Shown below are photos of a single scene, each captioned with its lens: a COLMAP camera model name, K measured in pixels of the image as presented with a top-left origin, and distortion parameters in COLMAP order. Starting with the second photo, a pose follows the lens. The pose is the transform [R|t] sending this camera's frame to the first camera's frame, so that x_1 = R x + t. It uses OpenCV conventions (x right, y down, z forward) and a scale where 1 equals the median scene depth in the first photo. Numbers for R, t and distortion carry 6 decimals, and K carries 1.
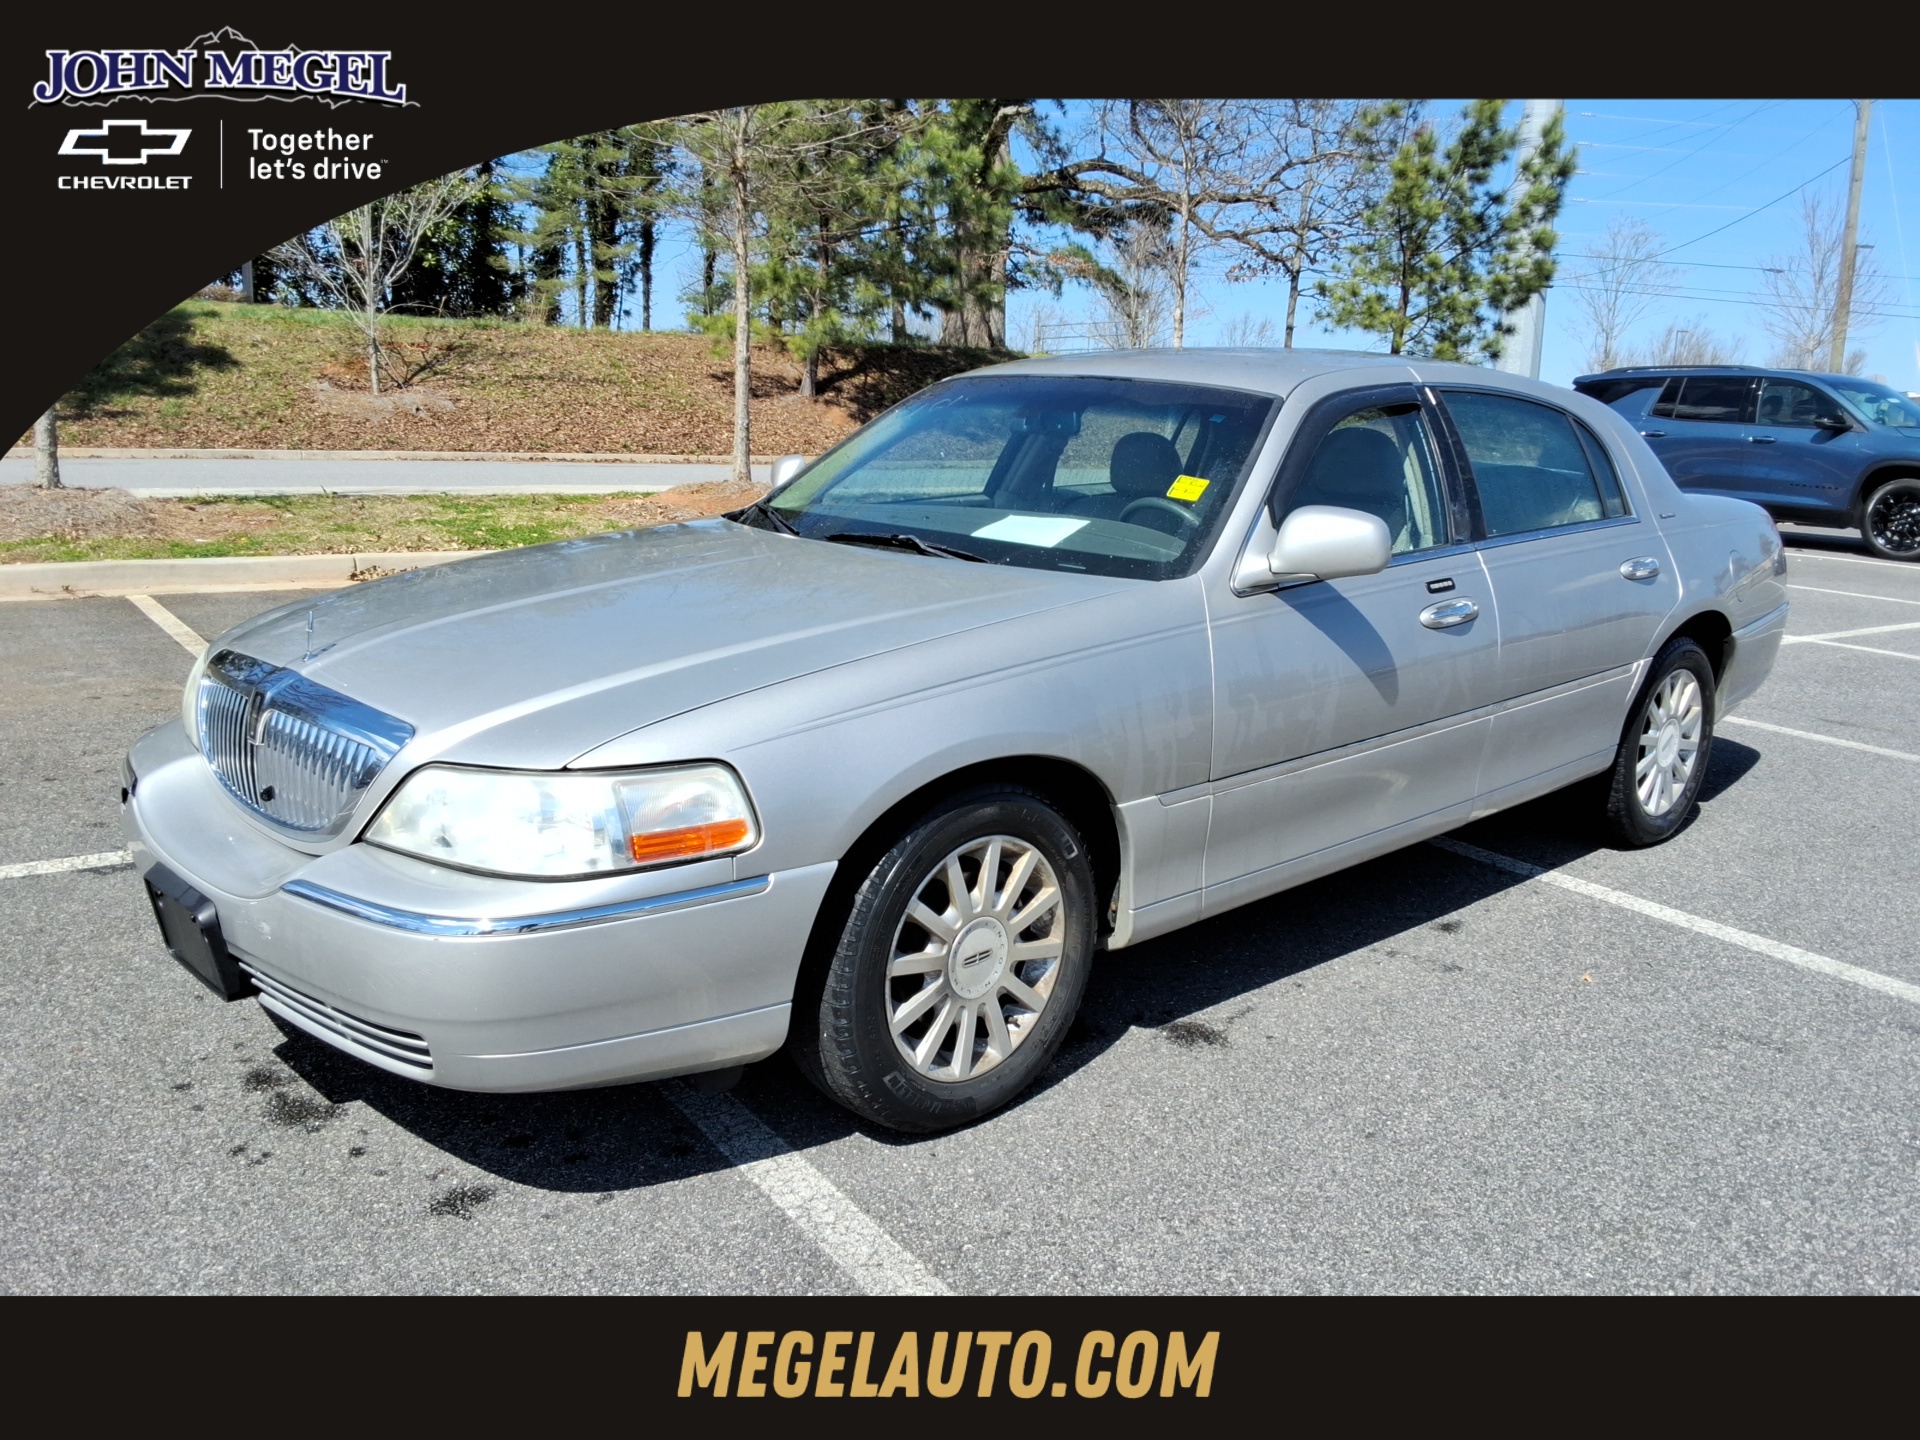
lens RADIAL K [[1534.1, 0, 975.7], [0, 1534.1, 714.1], [0, 0, 1]] dist [0.110124, -0.177307]
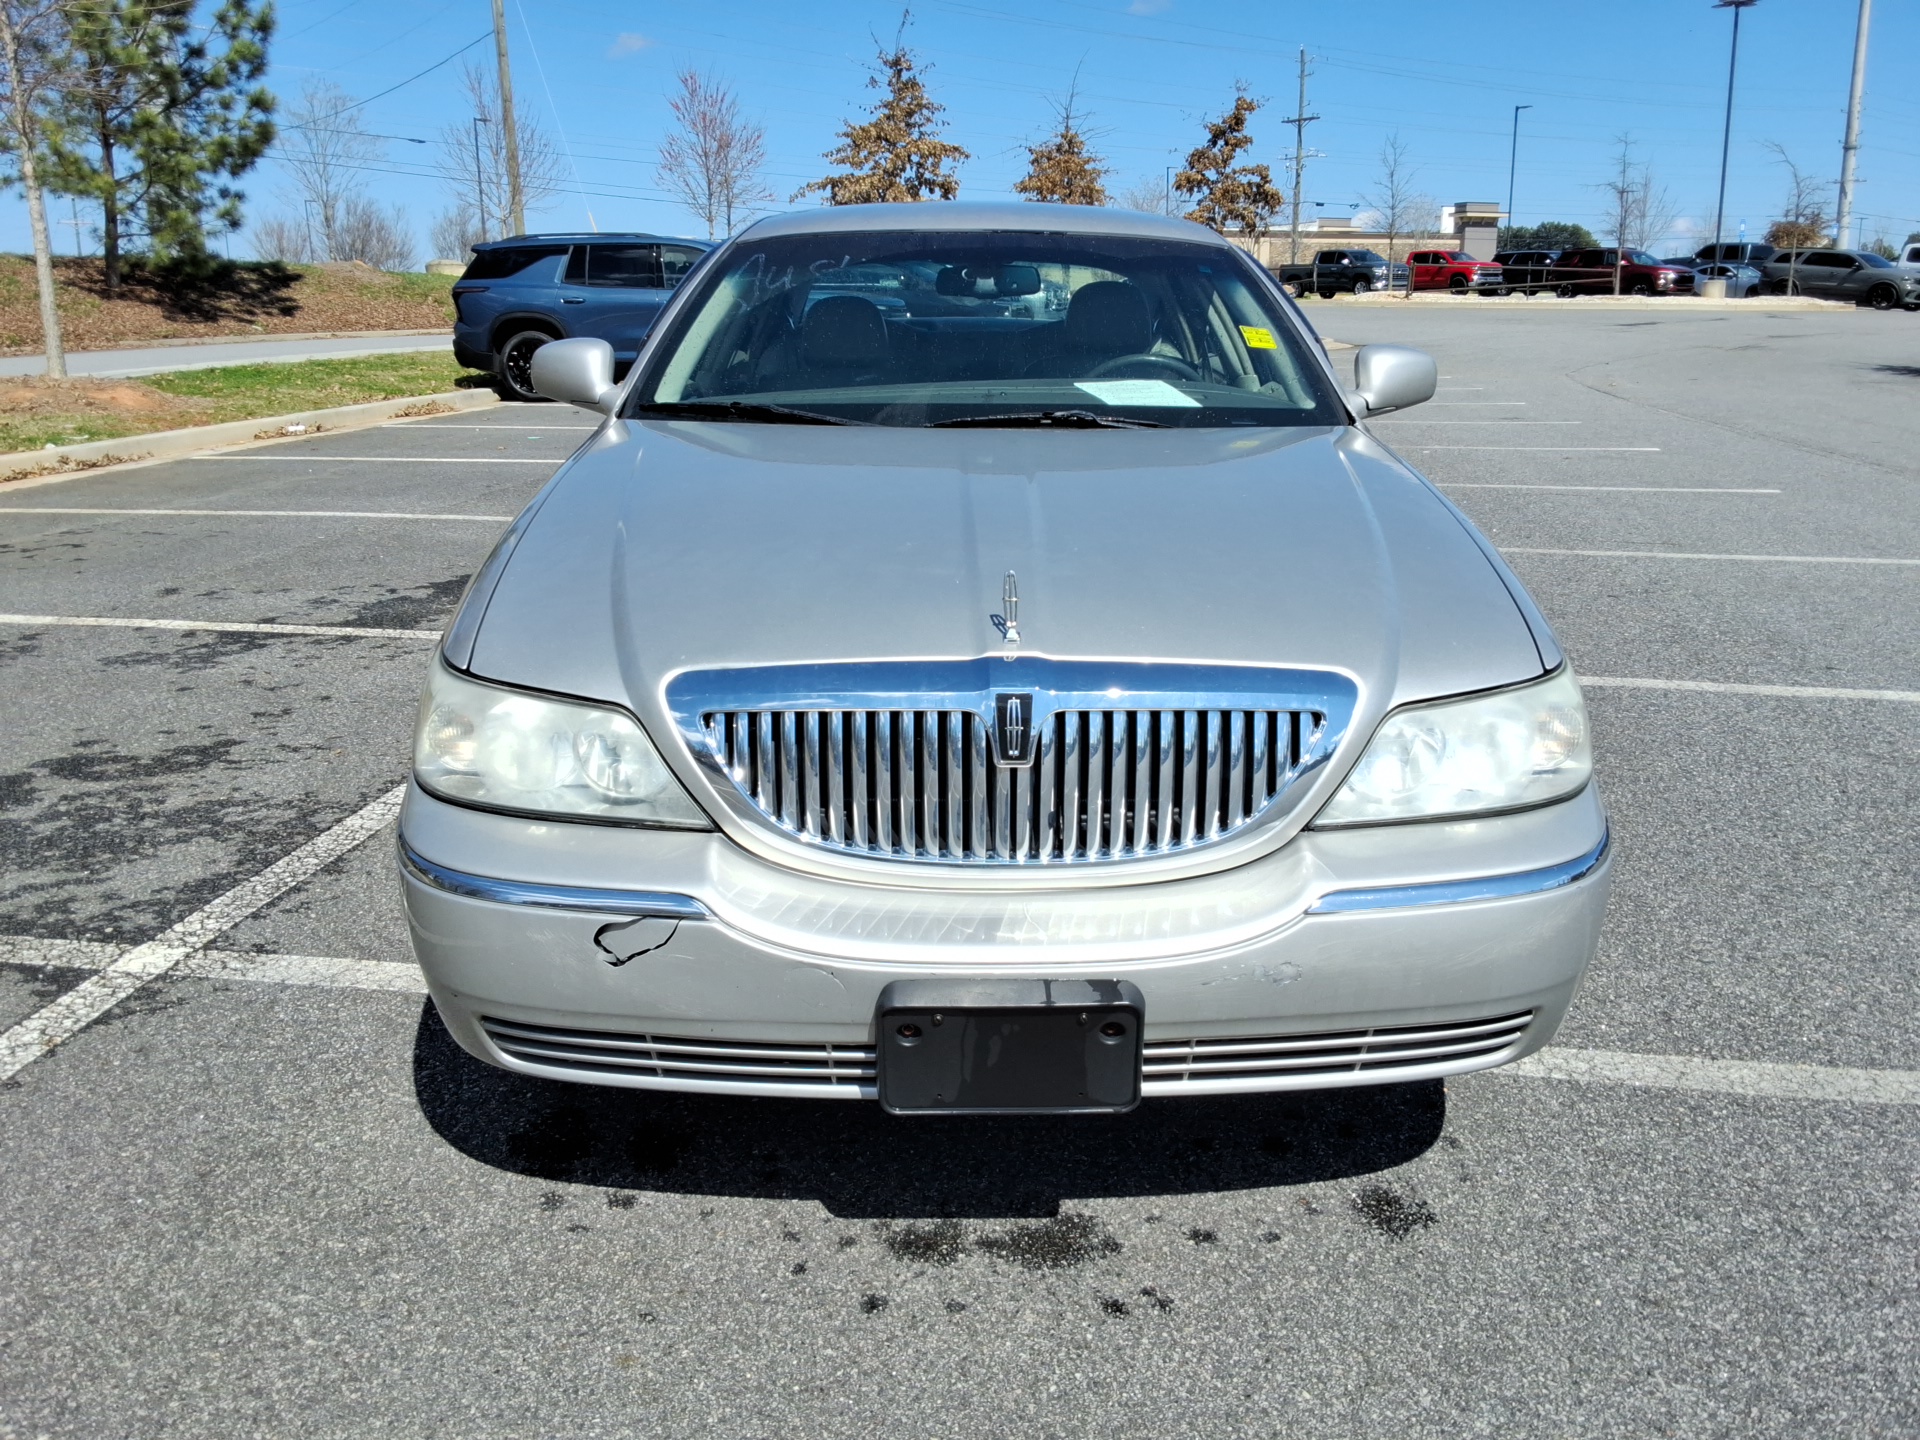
lens RADIAL K [[1534.1, 0, 975.7], [0, 1534.1, 714.1], [0, 0, 1]] dist [0.110124, -0.177307]
pose [[0.682841, -0.226640, 0.694523, -0.076487], [0.172926, 0.973789, 0.147755, -0.008735], [-0.709806, 0.019208, 0.704135, 0.042133]]
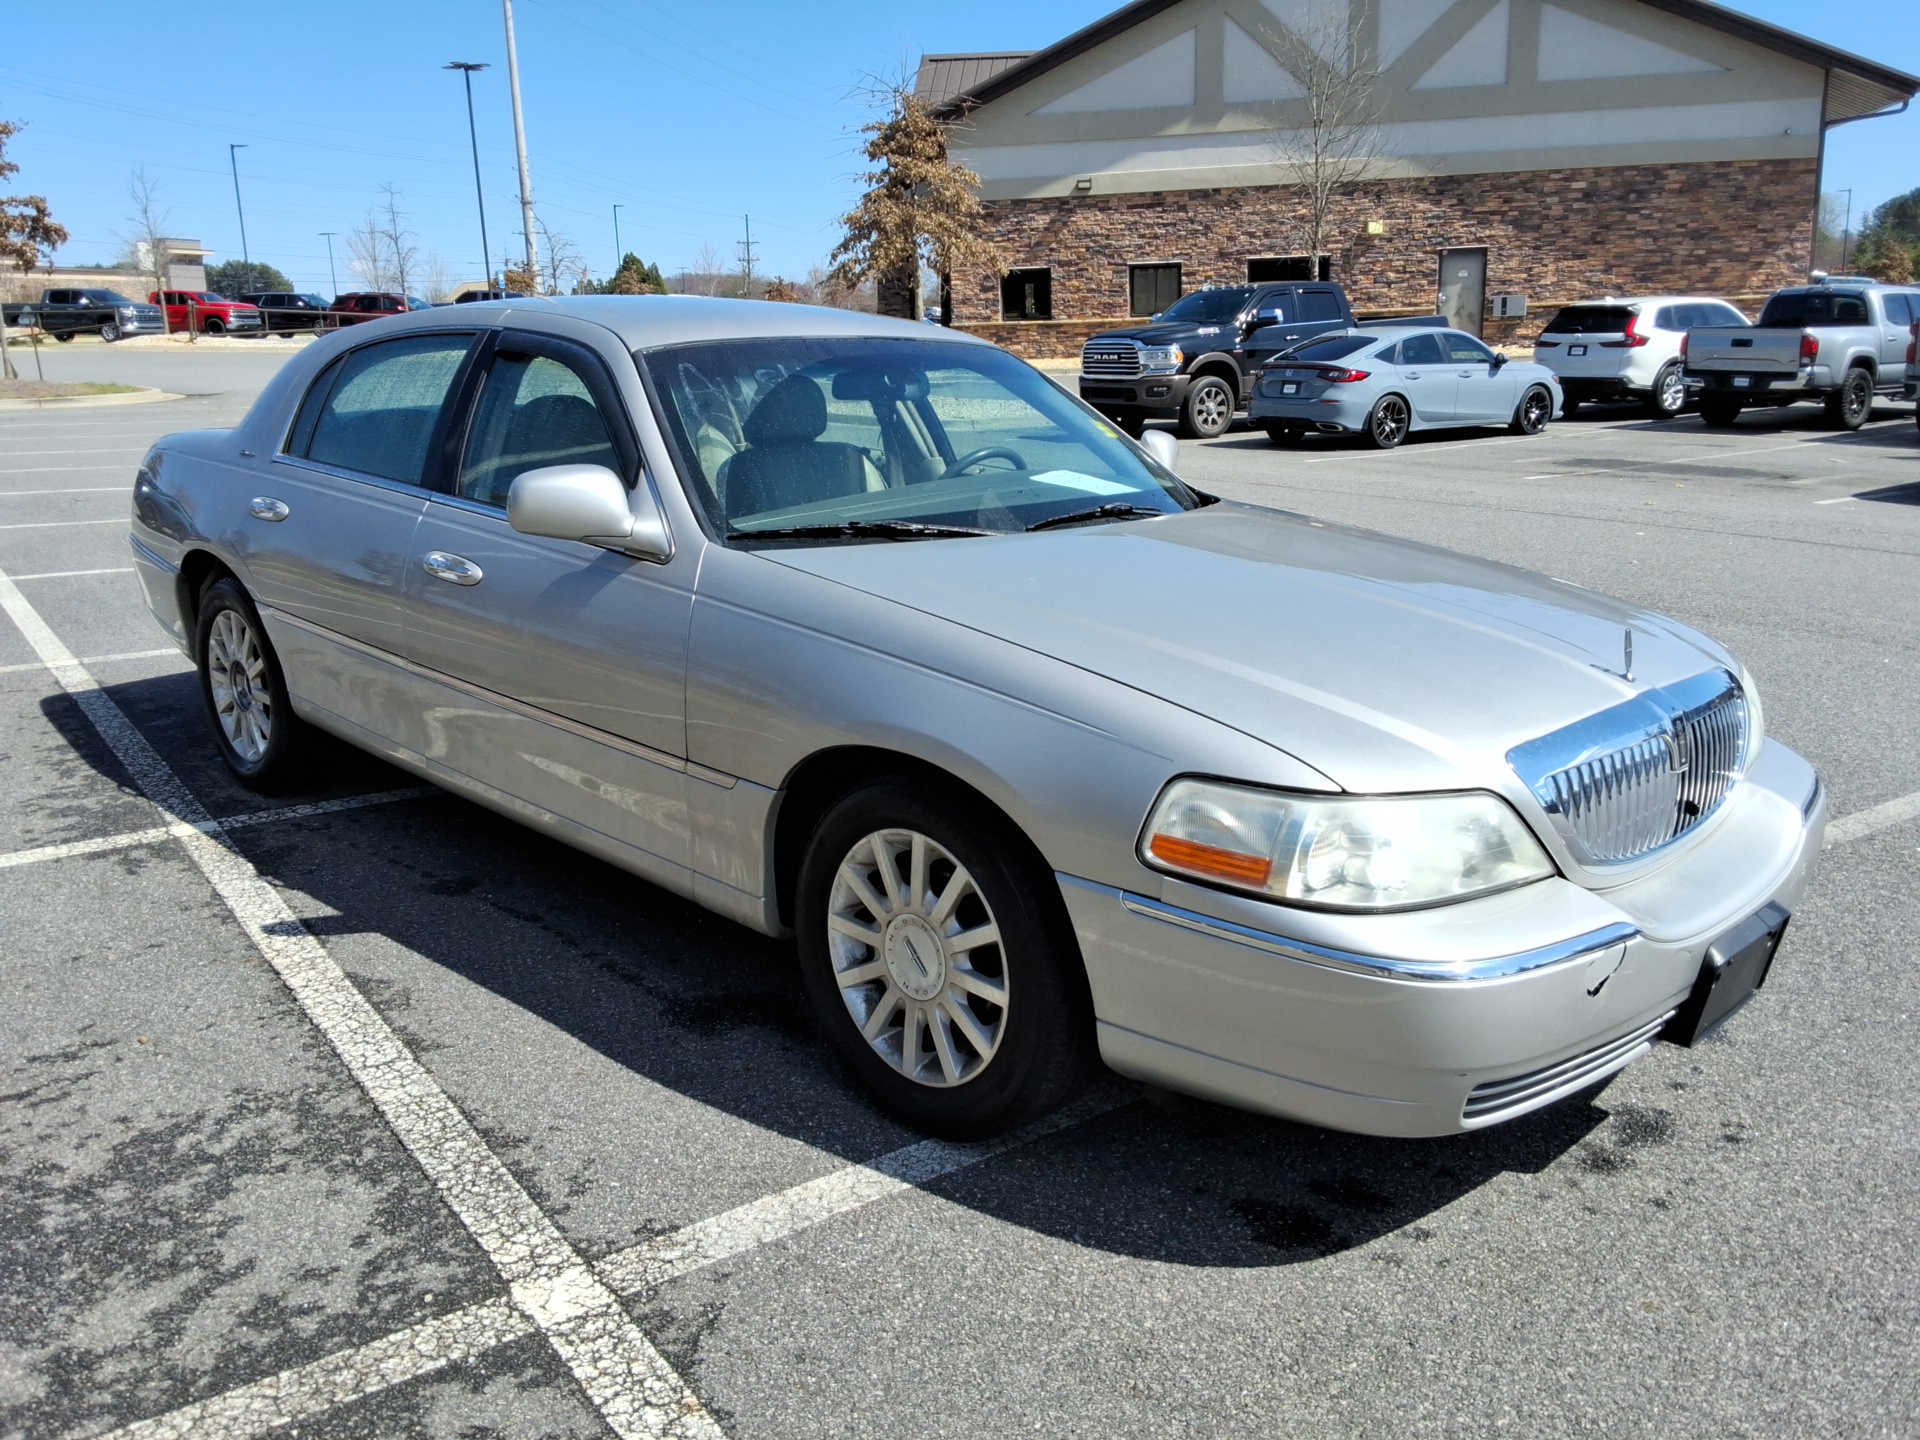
lens RADIAL K [[1534.1, 0, 975.7], [0, 1534.1, 714.1], [0, 0, 1]] dist [0.110124, -0.177307]
pose [[-0.026397, -0.275480, 0.960944, -0.108812], [0.203635, 0.939641, 0.274967, -0.029015], [-0.978691, 0.202940, 0.031293, 0.111523]]
